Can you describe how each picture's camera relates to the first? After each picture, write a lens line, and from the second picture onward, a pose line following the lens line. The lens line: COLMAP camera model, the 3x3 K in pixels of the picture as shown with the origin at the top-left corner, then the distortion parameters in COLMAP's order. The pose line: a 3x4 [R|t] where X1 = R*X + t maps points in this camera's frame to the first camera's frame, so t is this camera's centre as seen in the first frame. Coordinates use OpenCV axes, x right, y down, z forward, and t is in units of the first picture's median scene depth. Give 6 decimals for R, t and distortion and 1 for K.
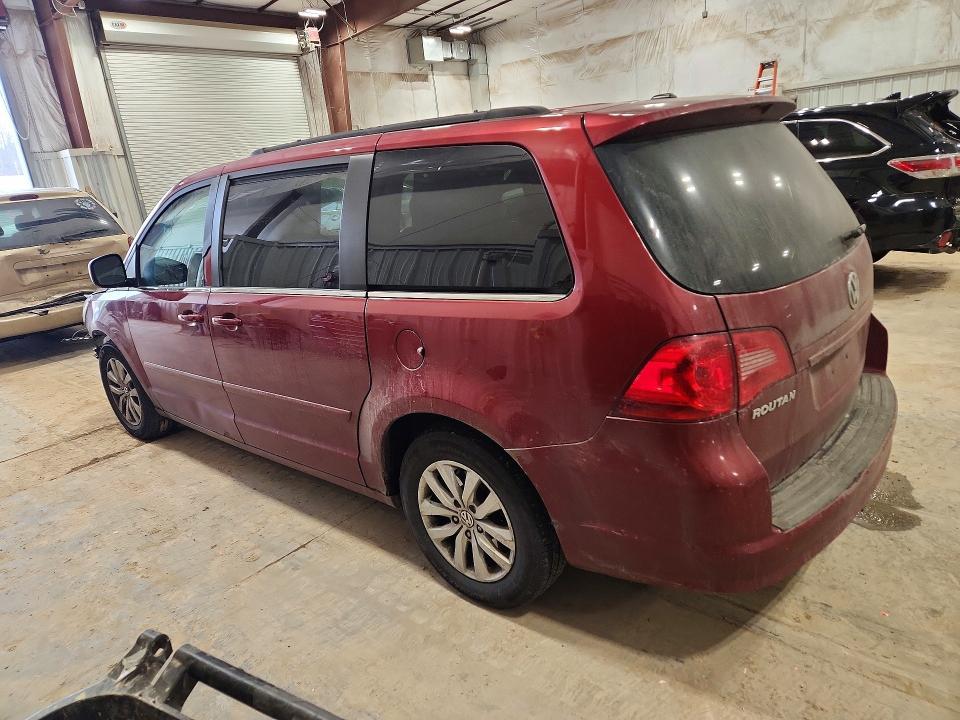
lens RADIAL K [[609.5, 0, 480.0], [0, 609.5, 360.0], [0, 0, 1]] dist [0.000299, -0.000003]
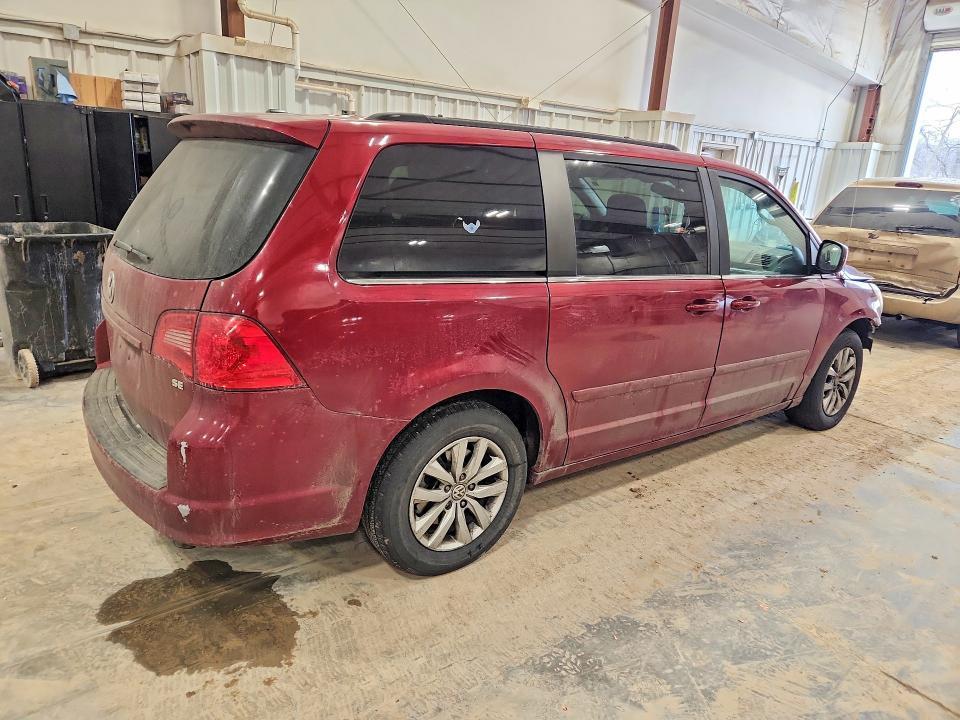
lens RADIAL K [[609.5, 0, 480.0], [0, 609.5, 360.0], [0, 0, 1]] dist [0.000299, -0.000003]
pose [[-0.167157, 0.369516, -0.914066, 1.170220], [-0.341648, 0.847958, 0.405269, -0.511229], [0.924843, 0.380033, -0.015497, 1.257932]]
